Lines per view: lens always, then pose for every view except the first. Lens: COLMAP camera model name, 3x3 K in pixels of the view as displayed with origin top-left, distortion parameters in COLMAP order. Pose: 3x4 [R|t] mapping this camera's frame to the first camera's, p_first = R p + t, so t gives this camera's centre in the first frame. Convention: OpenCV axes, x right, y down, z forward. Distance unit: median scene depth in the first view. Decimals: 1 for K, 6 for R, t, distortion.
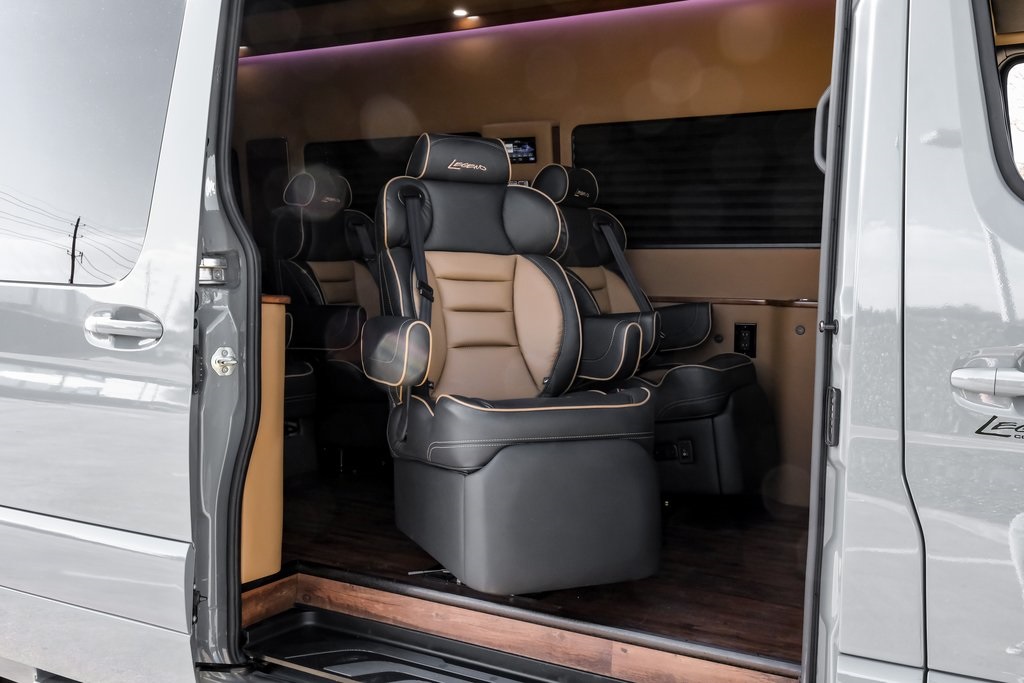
lens RADIAL K [[943.2, 0, 512.0], [0, 943.2, 341.5], [0, 0, 1]] dist [0.011042, 0.001817]
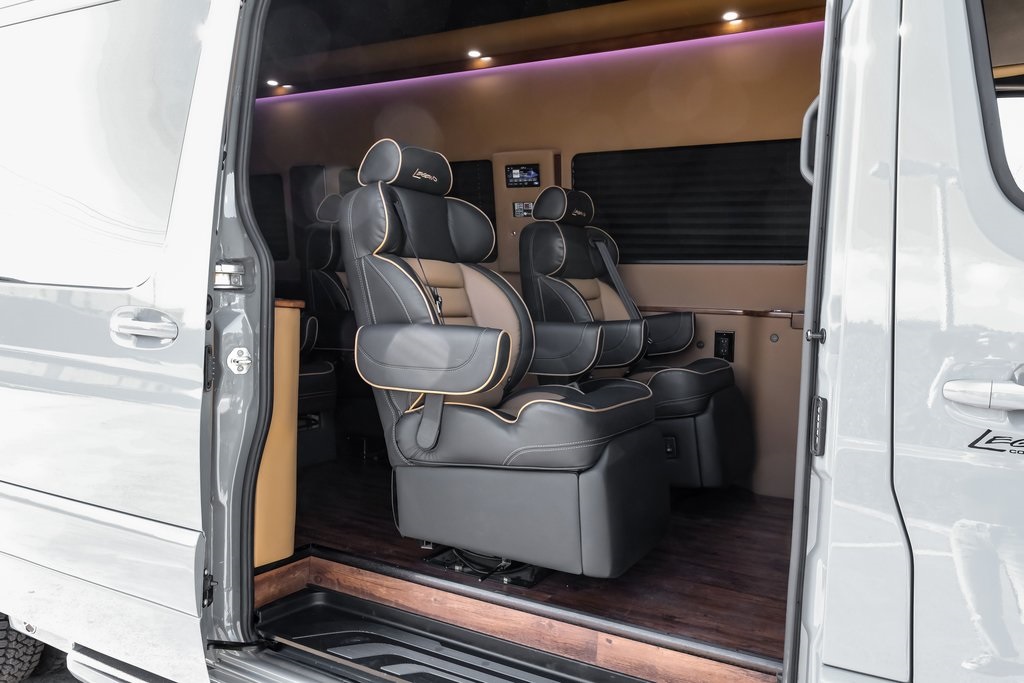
lens RADIAL K [[773.9, 0, 518.2], [0, 773.9, 340.2], [0, 0, 1]] dist [0.000713, -0.000006]
pose [[0.999848, 0.012484, -0.012131, 0.021611], [-0.012540, 0.999911, -0.004519, -0.002236], [0.012074, 0.004670, 0.999916, 0.122342]]
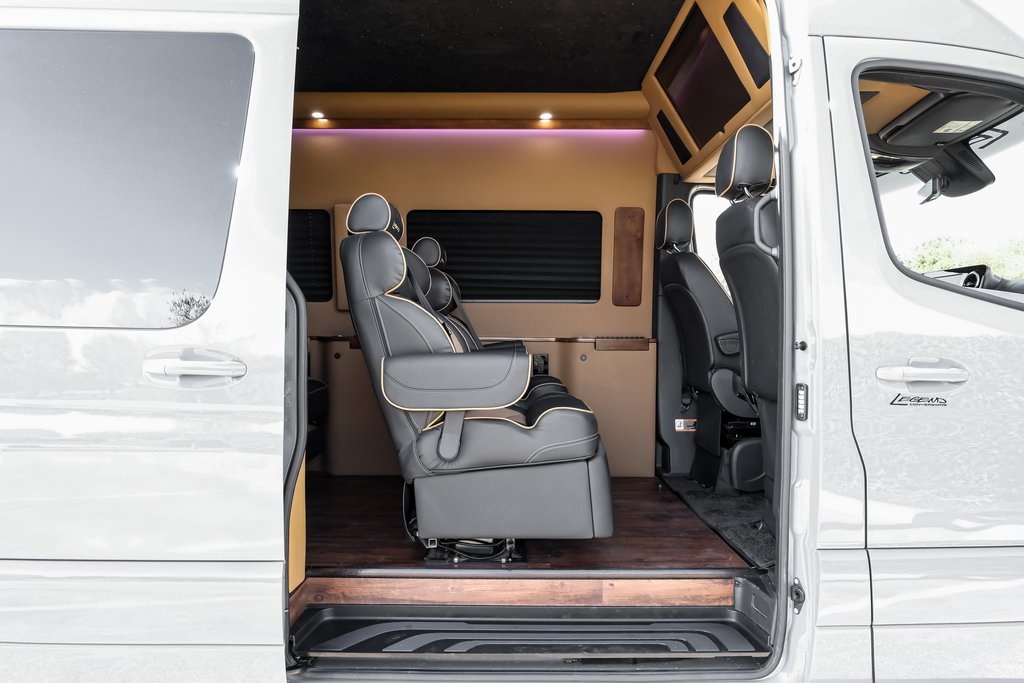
lens RADIAL K [[693.2, 0, 512.0], [0, 693.2, 341.5], [0, 0, 1]] dist [-0.011392, -0.000883]
pose [[0.876924, -0.018235, 0.480283, -0.446656], [0.042757, 0.998278, -0.040167, 0.002070], [-0.478723, 0.055759, 0.876193, 0.137339]]
